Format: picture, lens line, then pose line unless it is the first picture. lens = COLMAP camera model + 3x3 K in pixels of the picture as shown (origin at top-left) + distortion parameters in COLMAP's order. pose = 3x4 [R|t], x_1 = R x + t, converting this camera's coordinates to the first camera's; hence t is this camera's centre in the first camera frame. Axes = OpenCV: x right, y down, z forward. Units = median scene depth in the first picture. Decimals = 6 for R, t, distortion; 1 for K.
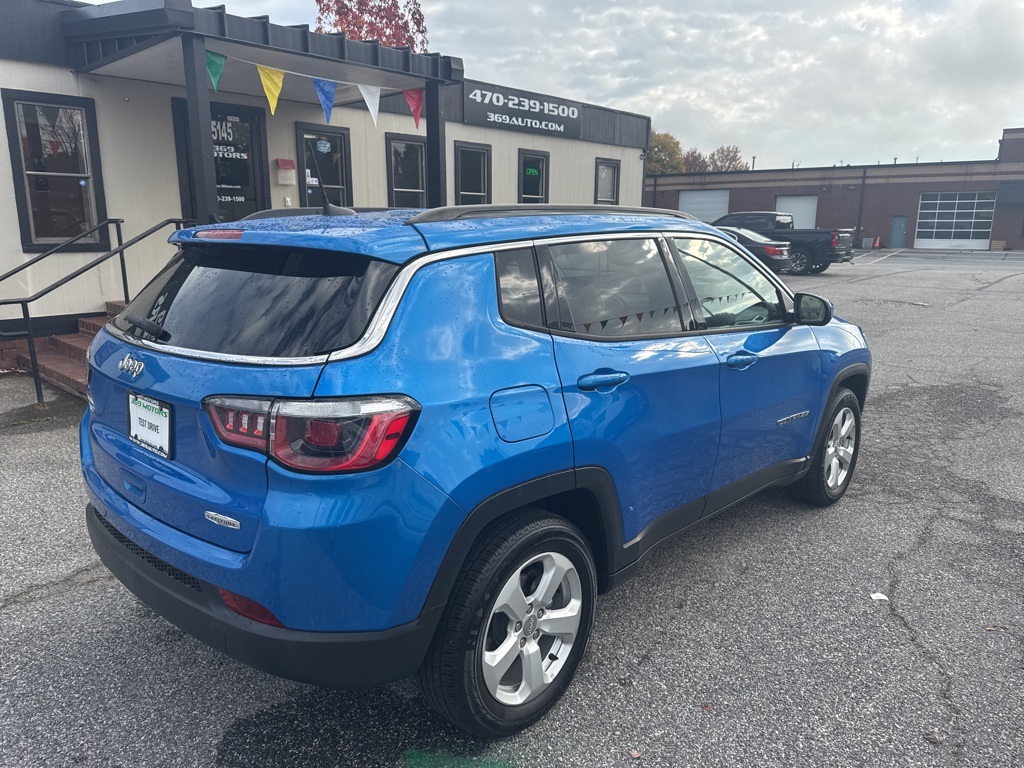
lens RADIAL K [[720.8, 0, 535.2], [0, 720.8, 396.3], [0, 0, 1]] dist [0.003685, -0.015331]
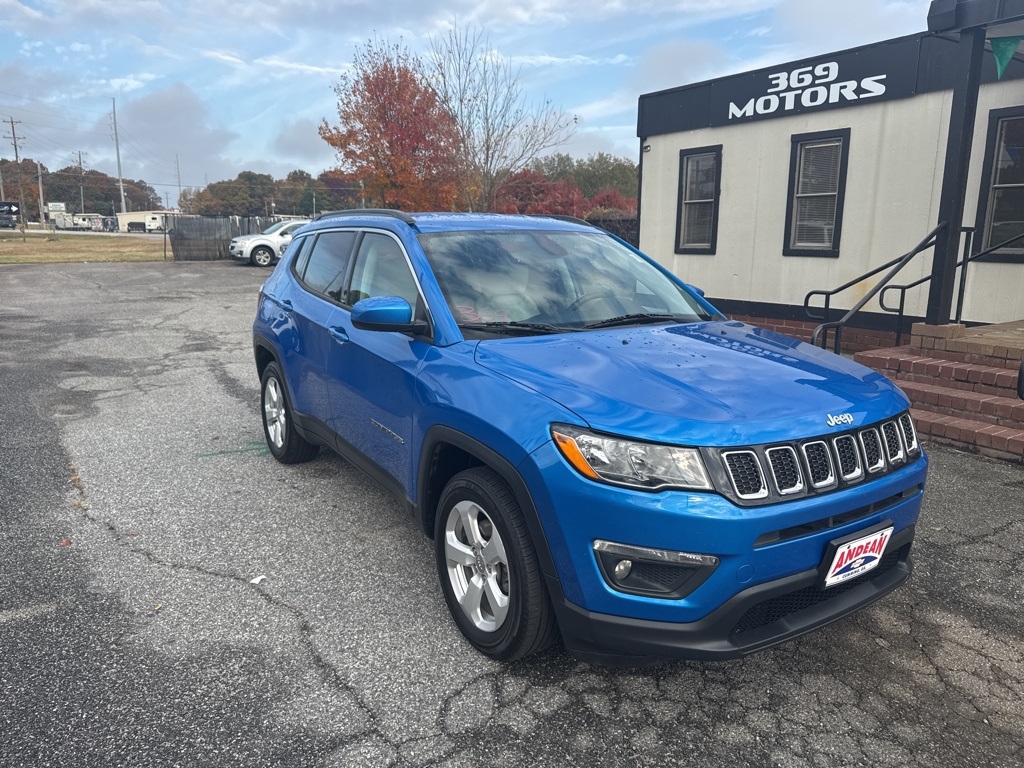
lens RADIAL K [[720.8, 0, 535.2], [0, 720.8, 396.3], [0, 0, 1]] dist [0.003685, -0.015331]
pose [[-0.241442, 0.206980, -0.948085, 0.094811], [-0.217845, 0.940493, 0.260799, -0.024635], [0.945648, 0.269504, -0.181985, 0.107004]]
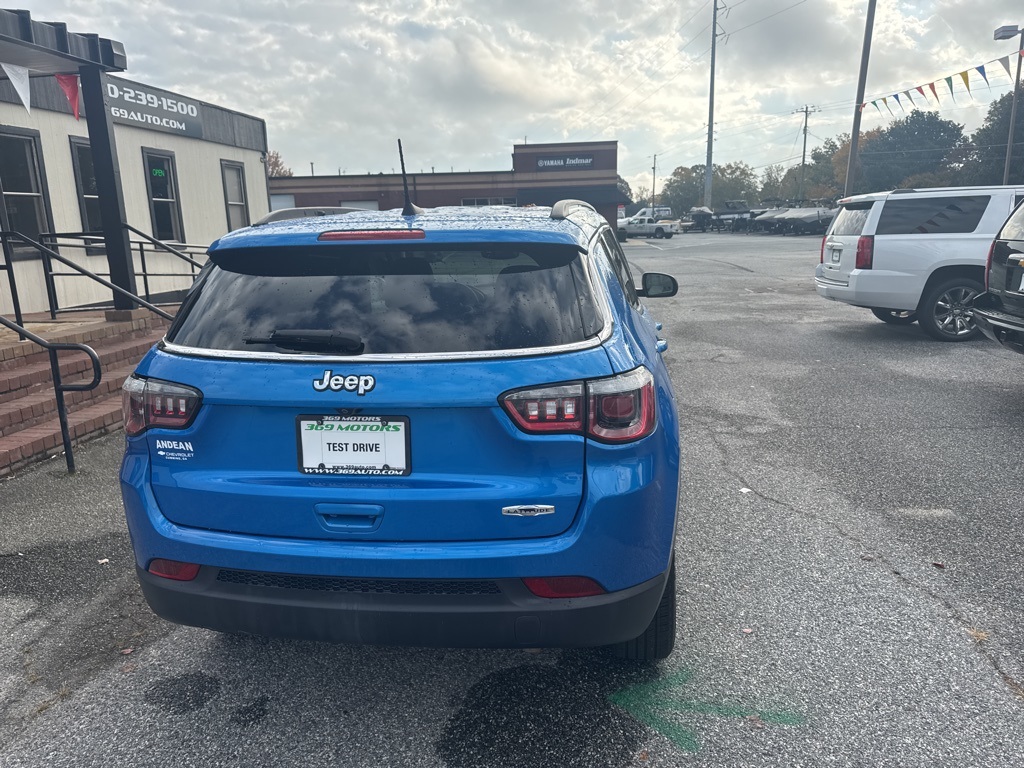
lens RADIAL K [[719.7, 0, 515.6], [0, 719.7, 399.1], [0, 0, 1]] dist [-0.028956, 0.002326]
pose [[0.827629, -0.148201, 0.541356, -0.041176], [0.149472, 0.987877, 0.041925, -0.001233], [-0.541006, 0.046220, 0.839747, 0.007285]]
